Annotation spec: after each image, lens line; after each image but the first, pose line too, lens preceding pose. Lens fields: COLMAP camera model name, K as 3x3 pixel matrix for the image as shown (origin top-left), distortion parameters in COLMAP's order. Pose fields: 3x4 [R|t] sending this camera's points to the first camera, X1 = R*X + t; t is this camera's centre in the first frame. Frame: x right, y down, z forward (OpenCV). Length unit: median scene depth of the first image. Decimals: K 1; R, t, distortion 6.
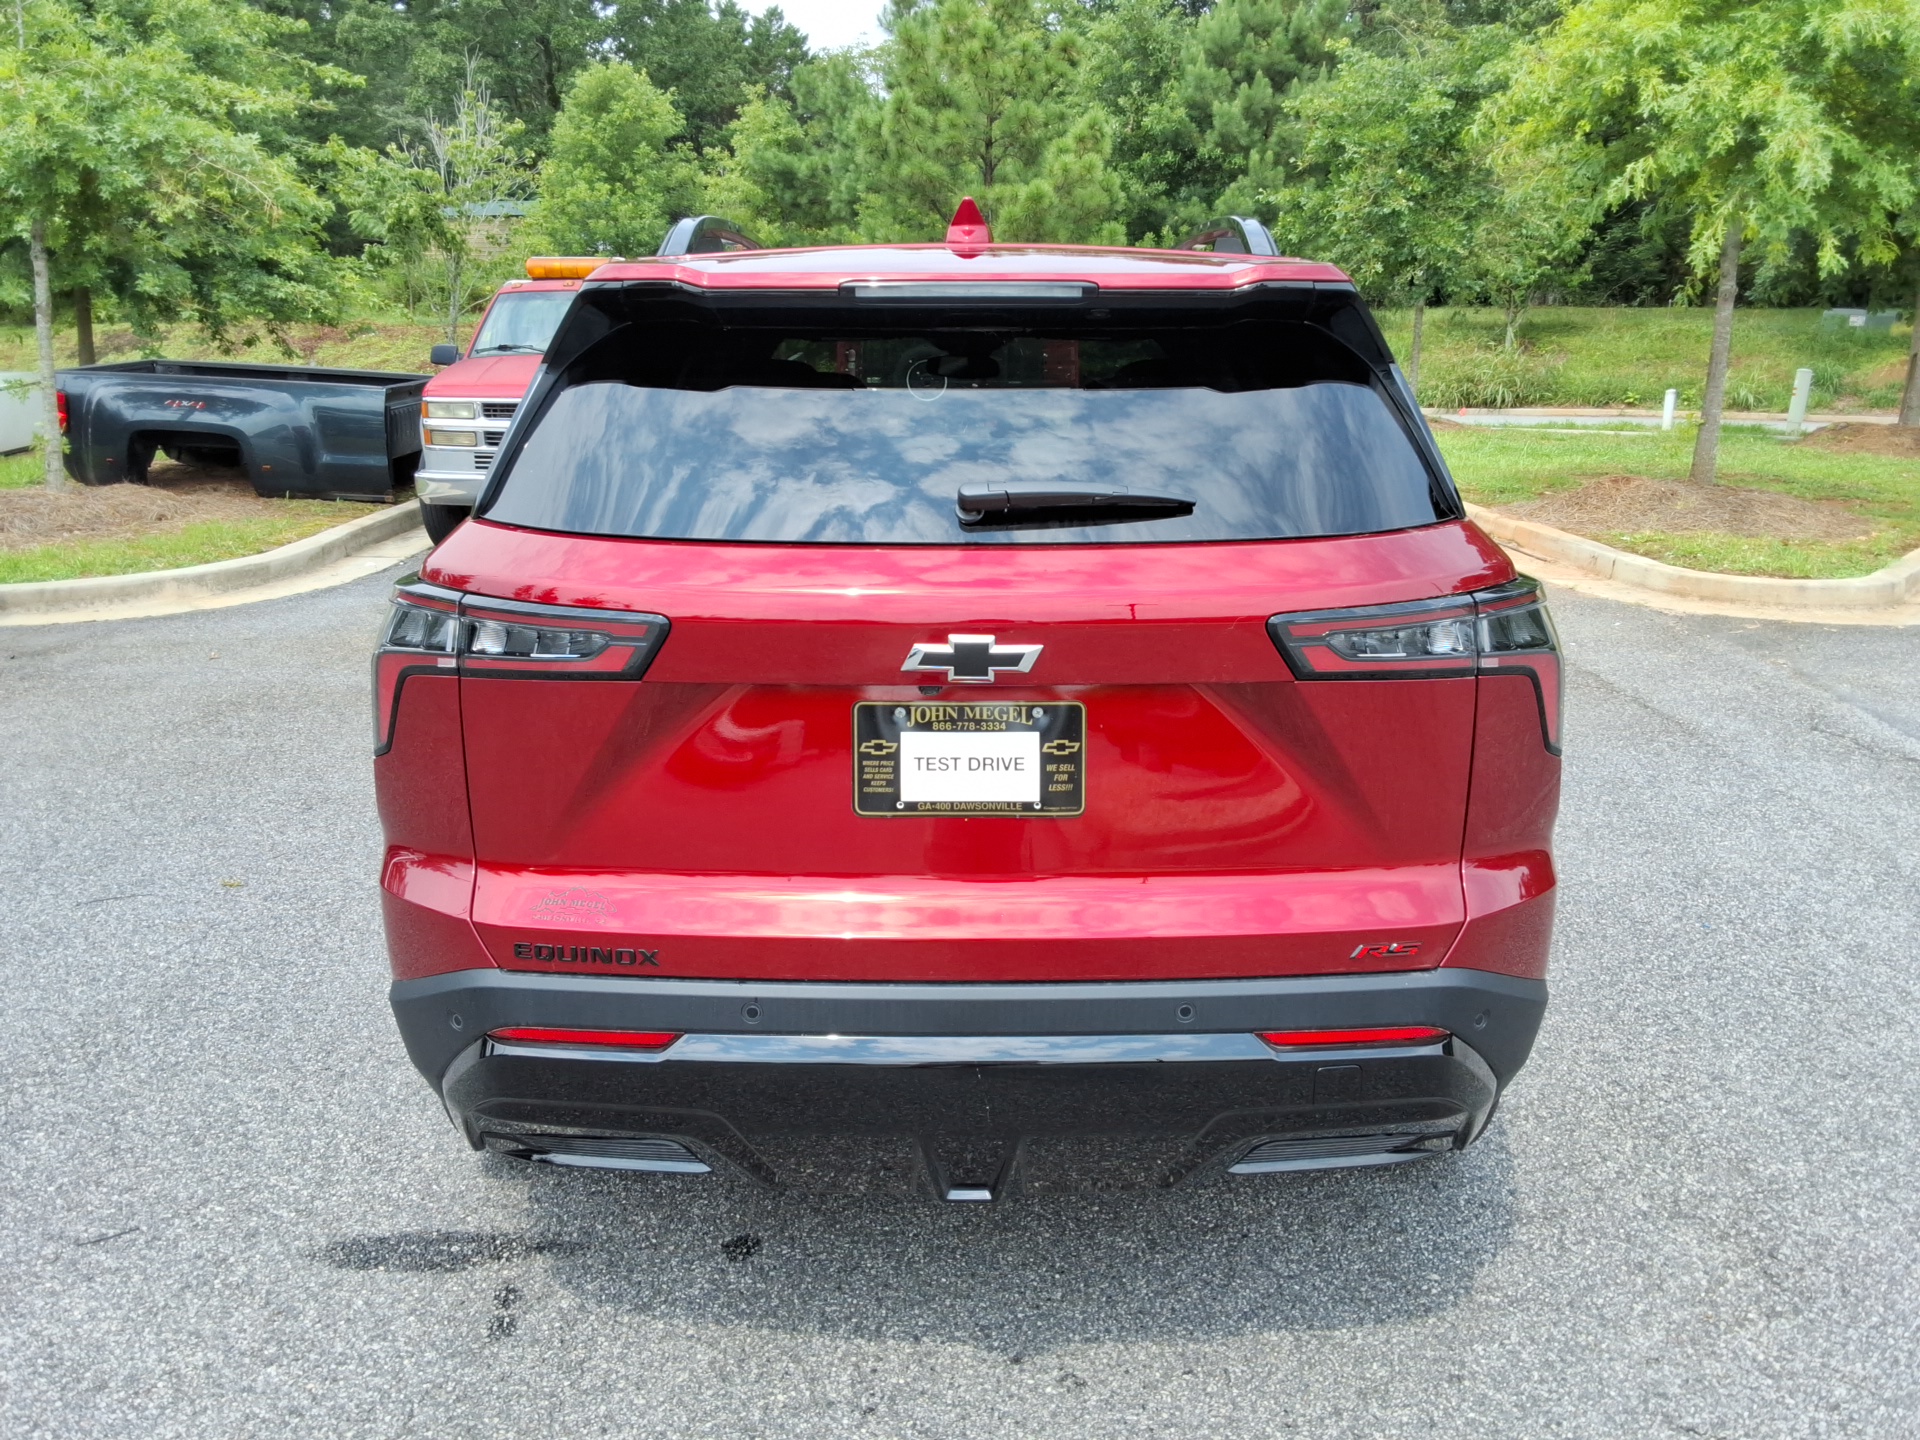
lens RADIAL K [[1547.3, 0, 972.2], [0, 1547.3, 691.9], [0, 0, 1]] dist [0.126517, -0.207652]
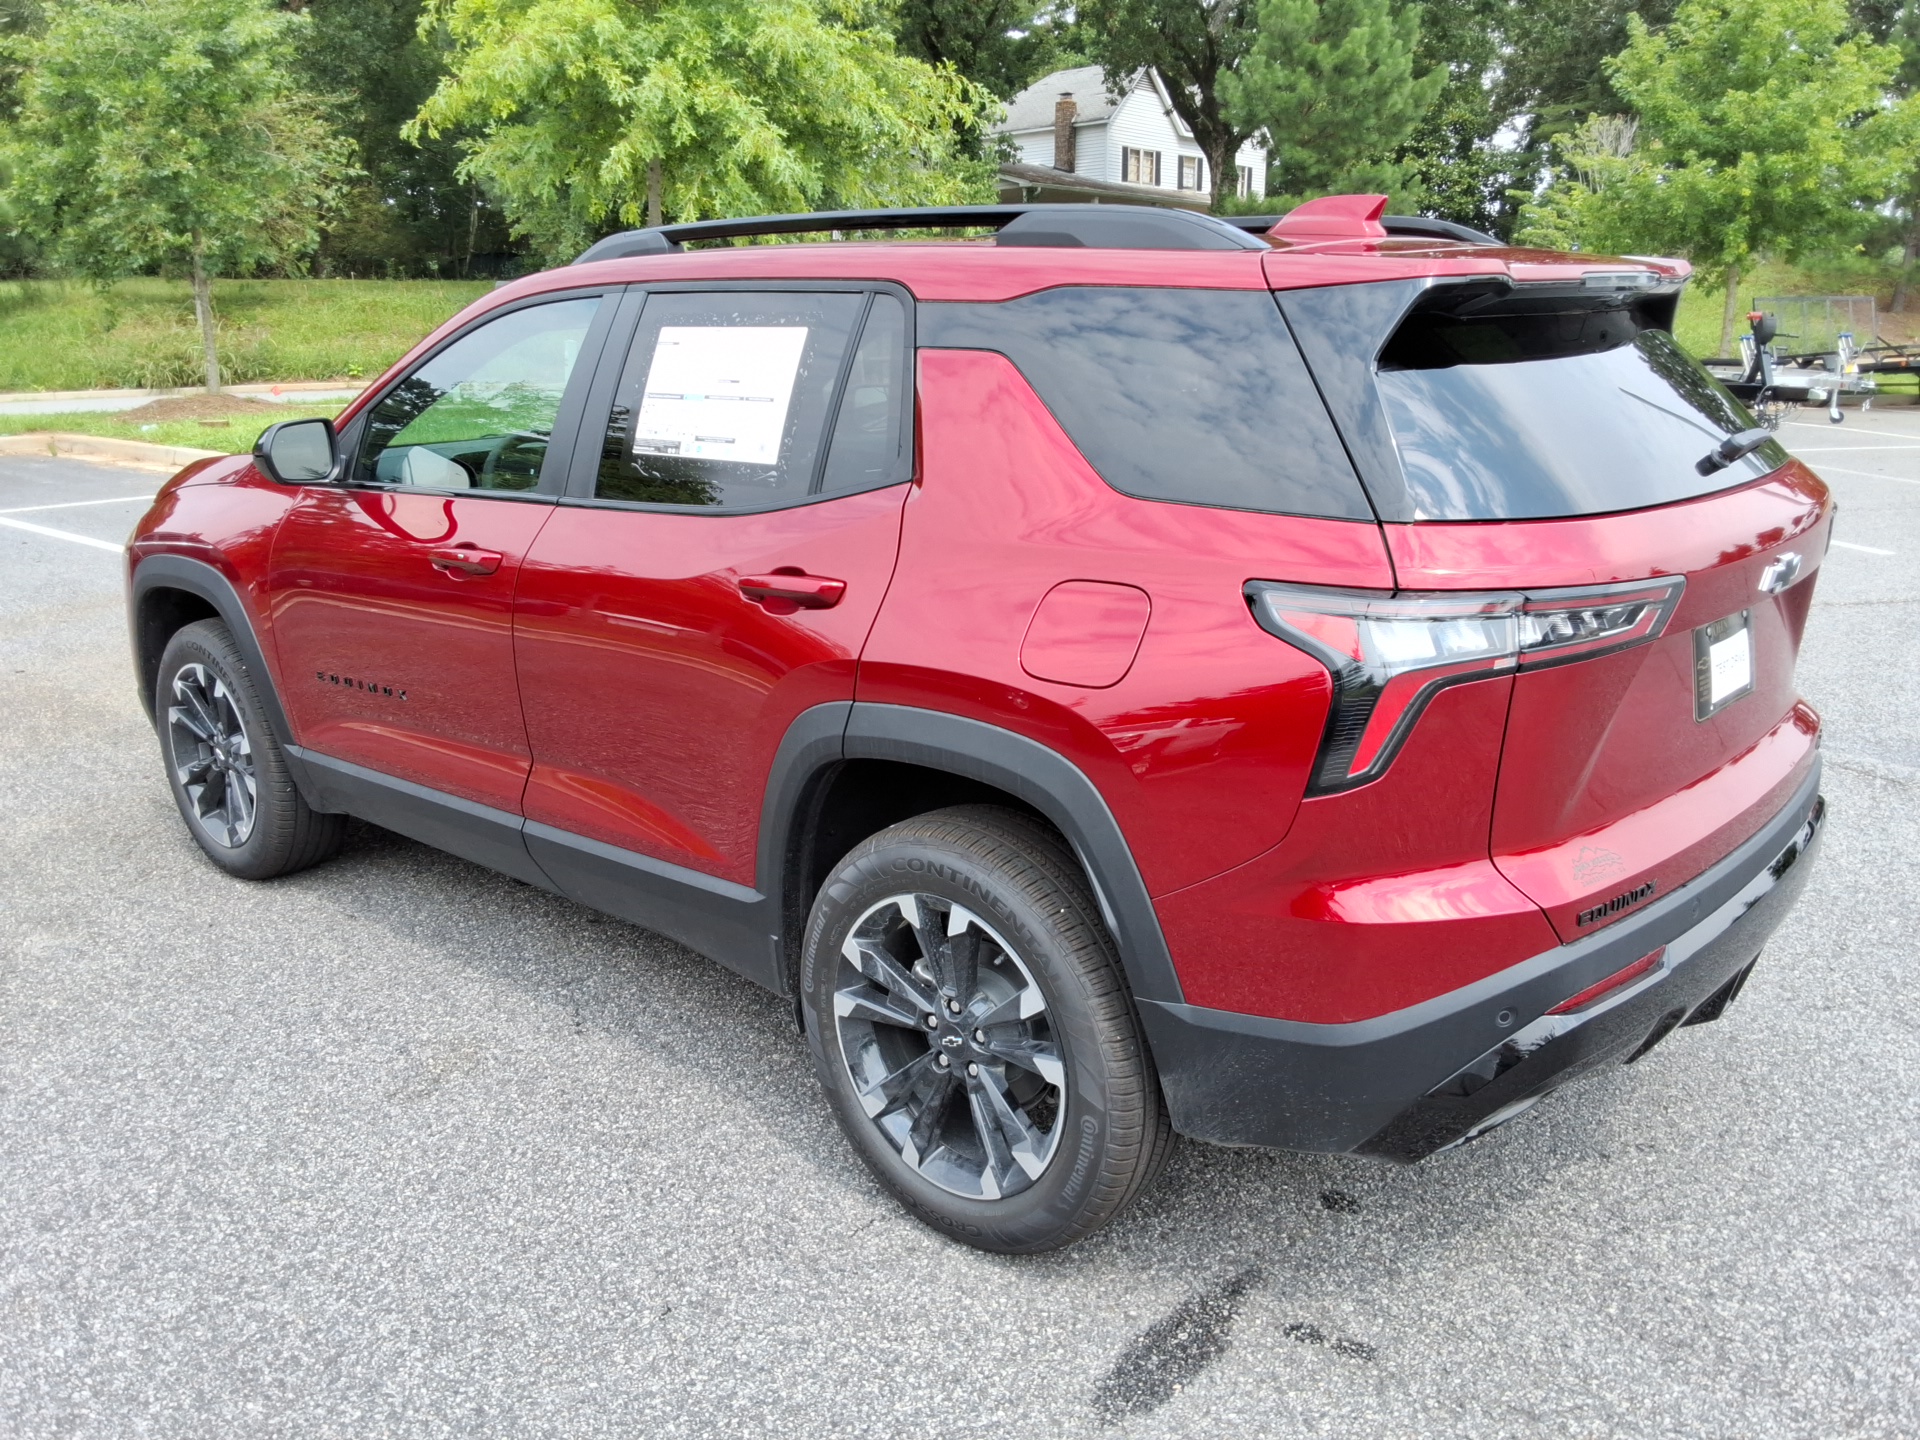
lens RADIAL K [[1547.3, 0, 972.2], [0, 1547.3, 691.9], [0, 0, 1]] dist [0.126517, -0.207652]
pose [[0.662776, -0.194771, 0.723044, -0.262656], [0.182095, 0.978517, 0.096673, -0.032403], [-0.726340, 0.067590, 0.684004, 0.115992]]
